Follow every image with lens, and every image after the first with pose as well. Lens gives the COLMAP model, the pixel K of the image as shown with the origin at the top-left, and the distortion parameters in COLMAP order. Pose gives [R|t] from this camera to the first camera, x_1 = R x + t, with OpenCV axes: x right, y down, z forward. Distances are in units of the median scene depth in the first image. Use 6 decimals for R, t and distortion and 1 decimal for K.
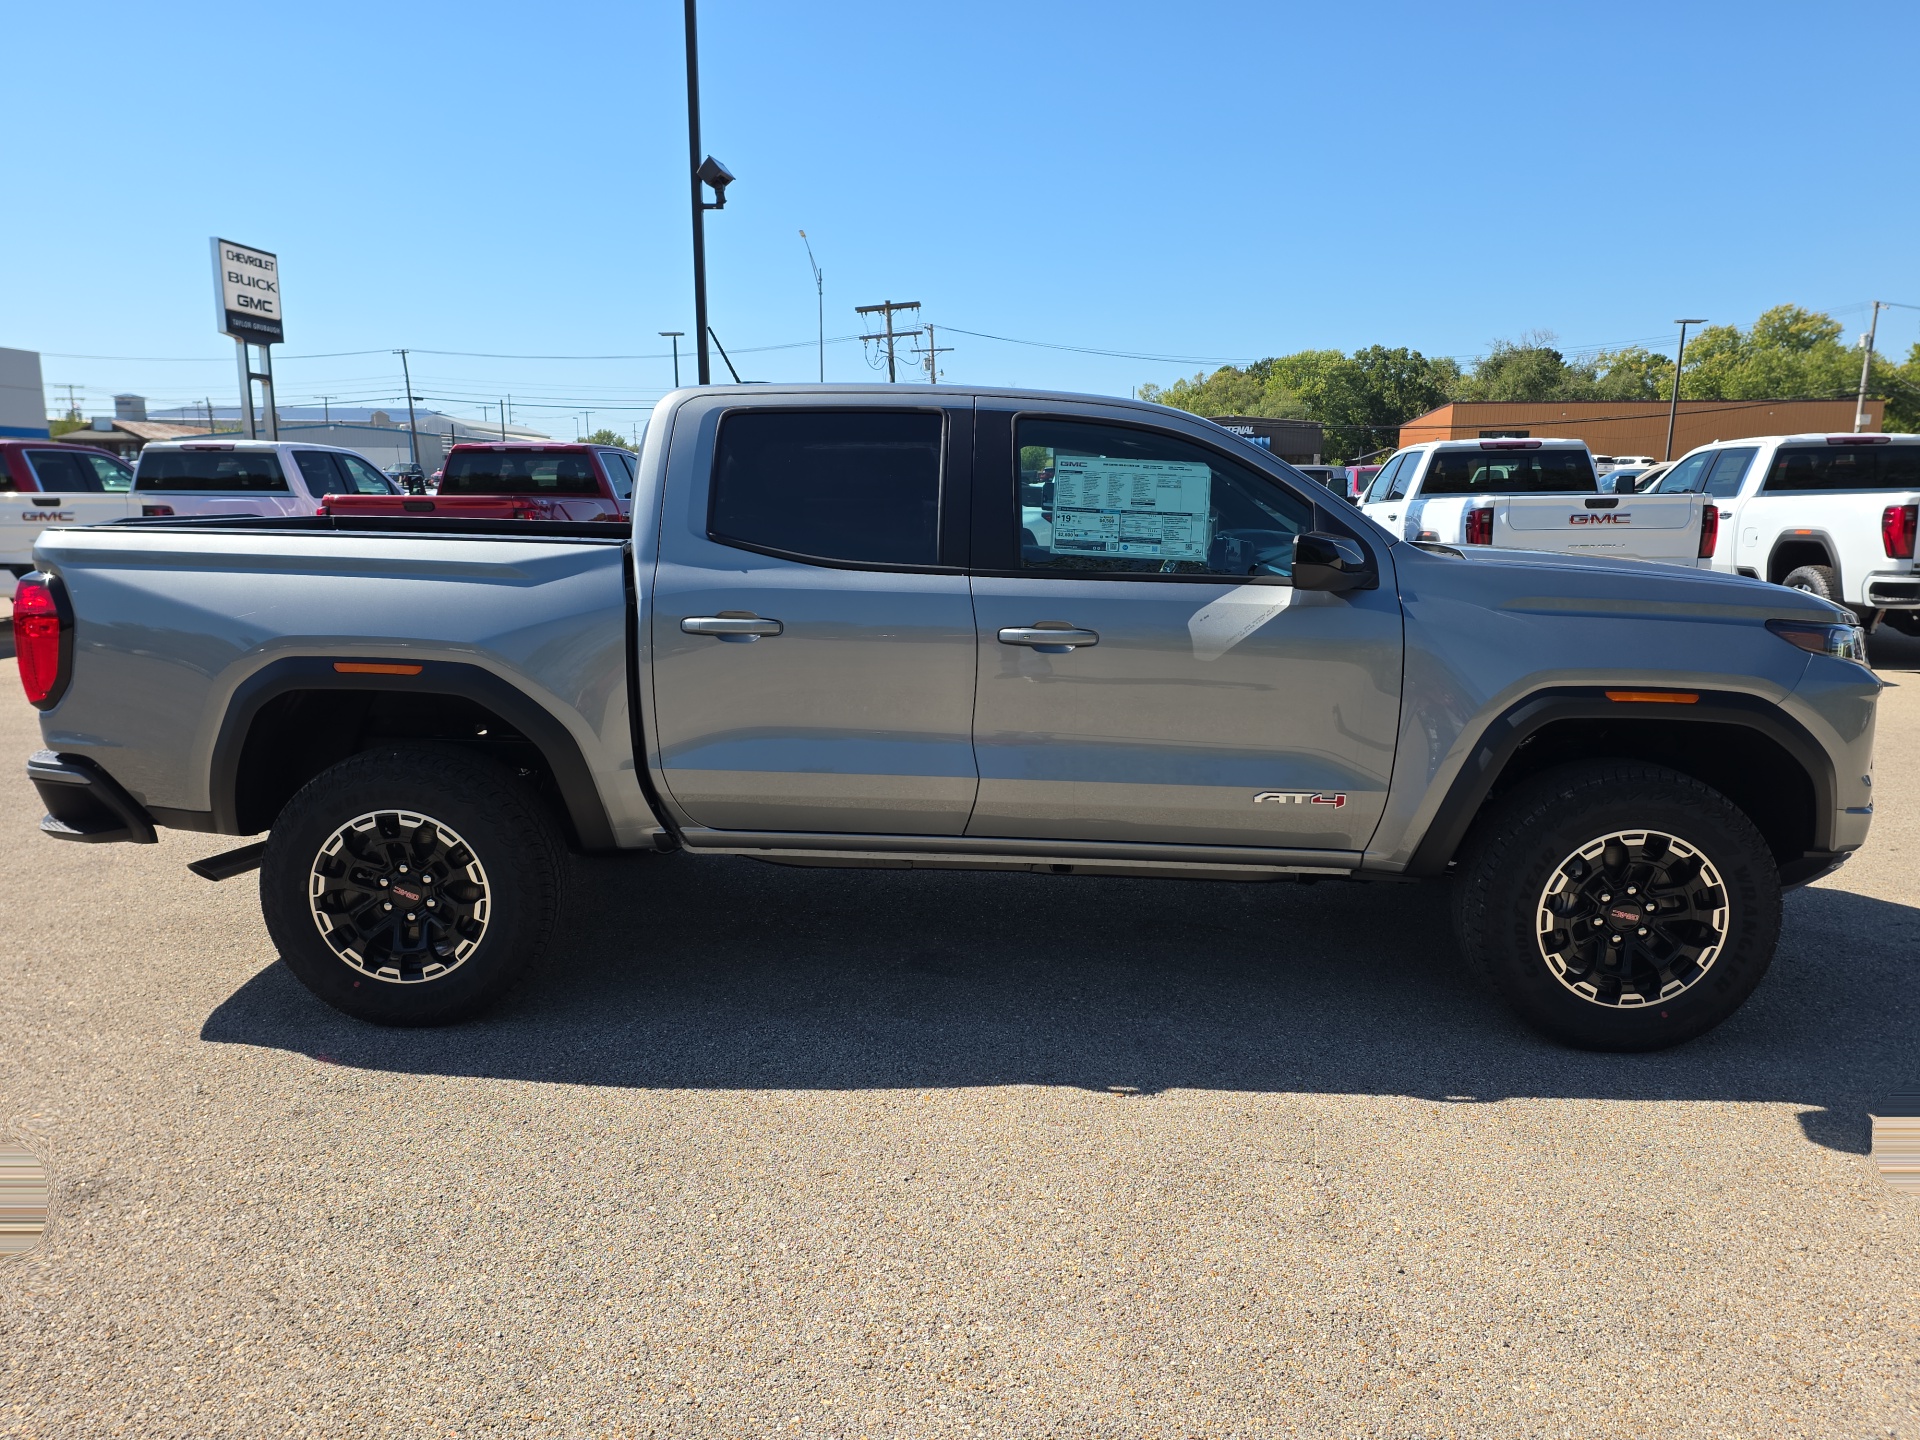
lens RADIAL K [[1264.5, 0, 959.1], [0, 1264.5, 726.5], [0, 0, 1]] dist [0.053616, -0.035621]
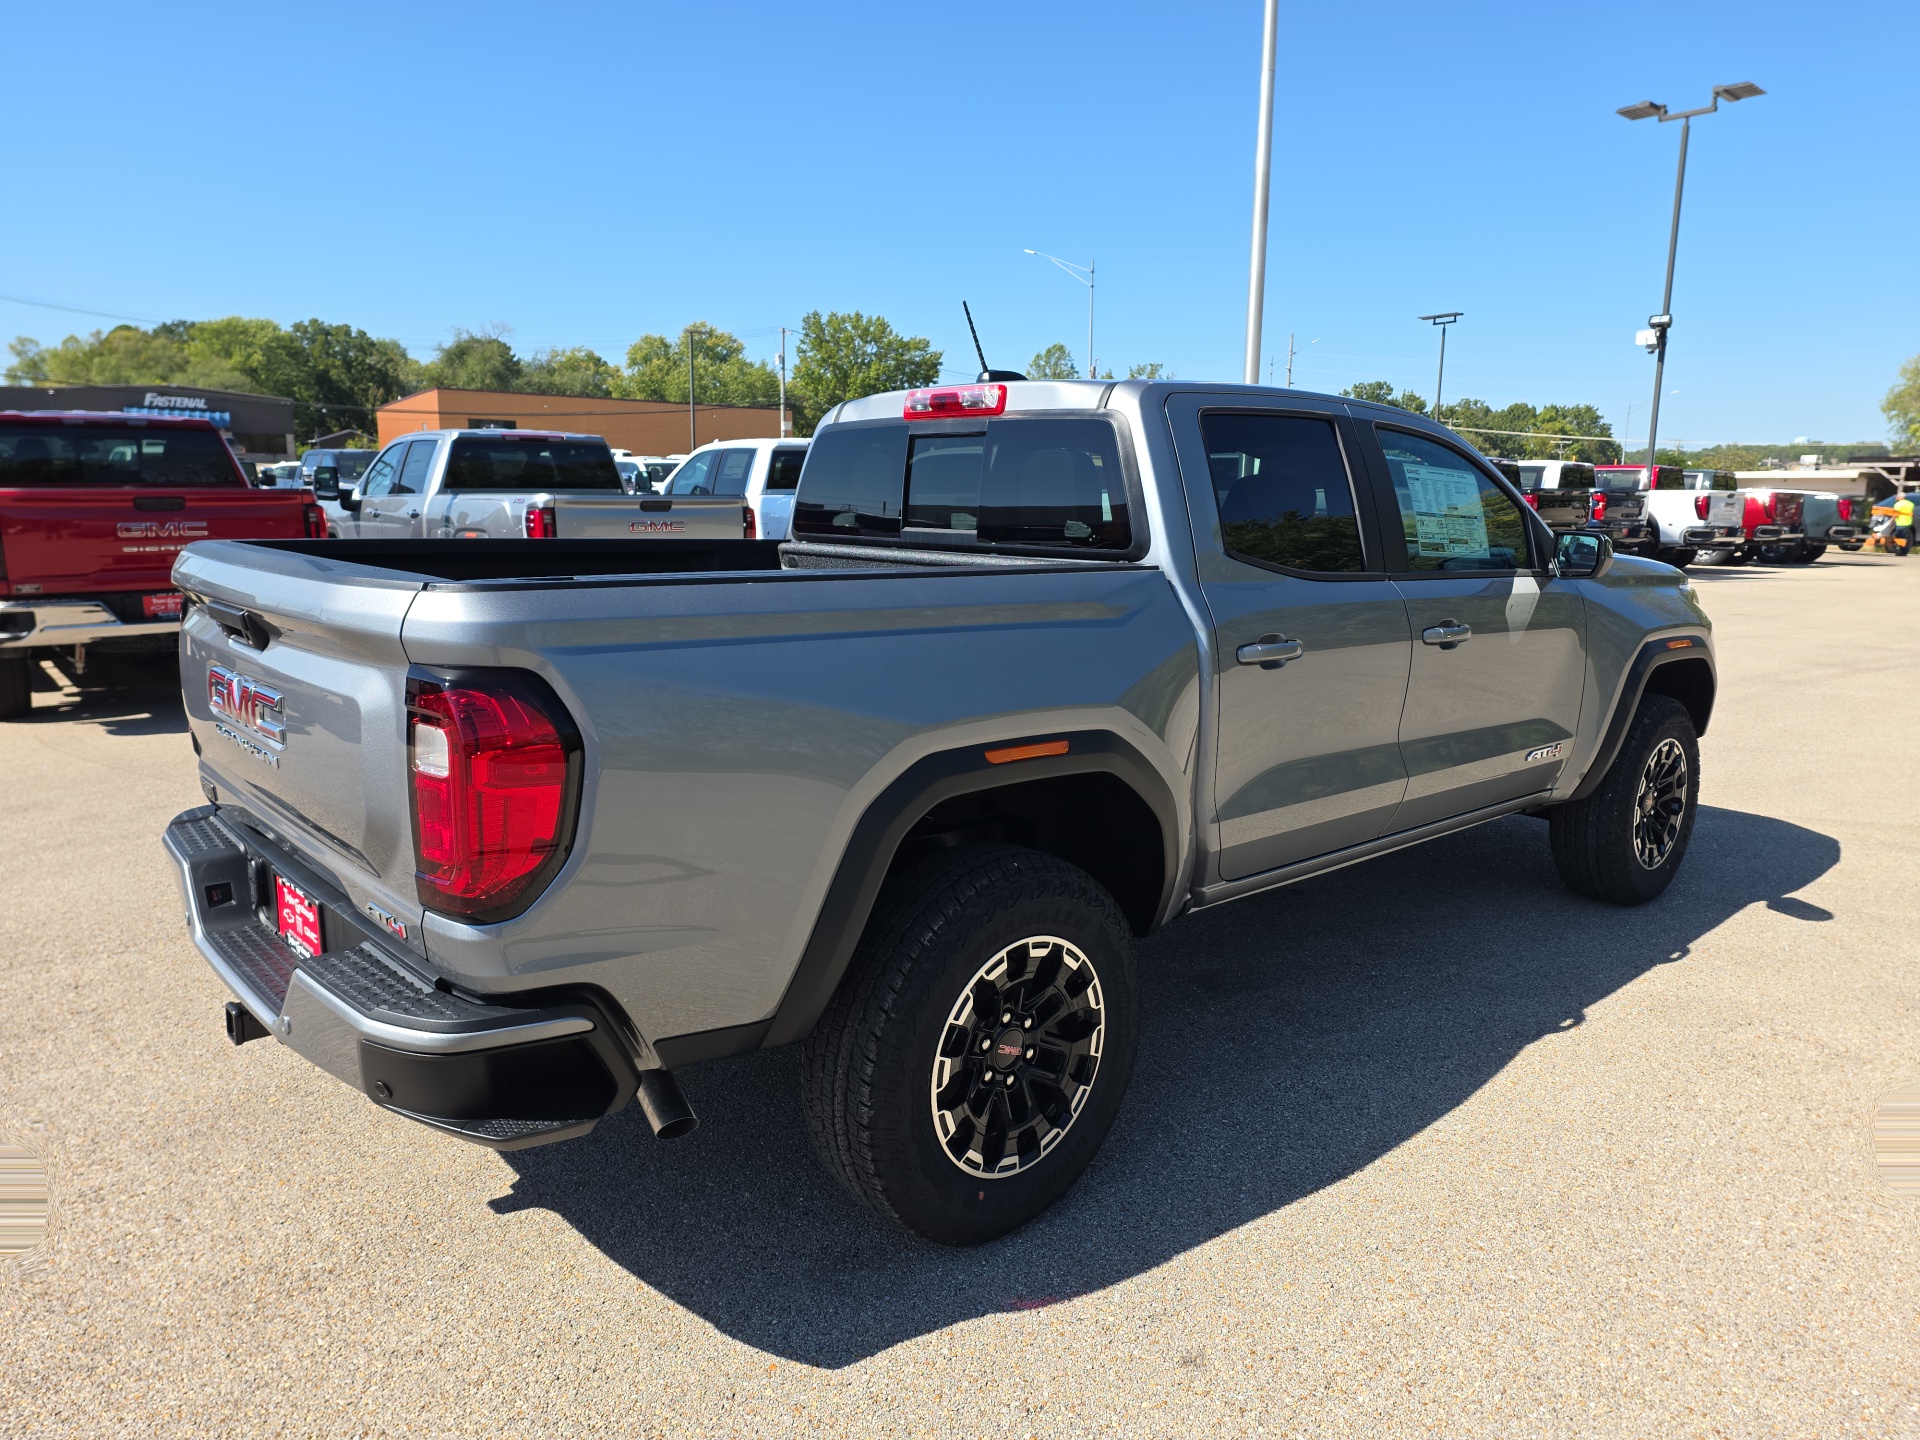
lens RADIAL K [[1264.5, 0, 972.9], [0, 1264.5, 723.7], [0, 0, 1]] dist [0.053616, -0.035621]
pose [[0.717970, -0.123740, 0.684987, -0.929691], [0.118286, 0.991449, 0.055119, -0.098923], [-0.685950, 0.041451, 0.726468, 0.478230]]
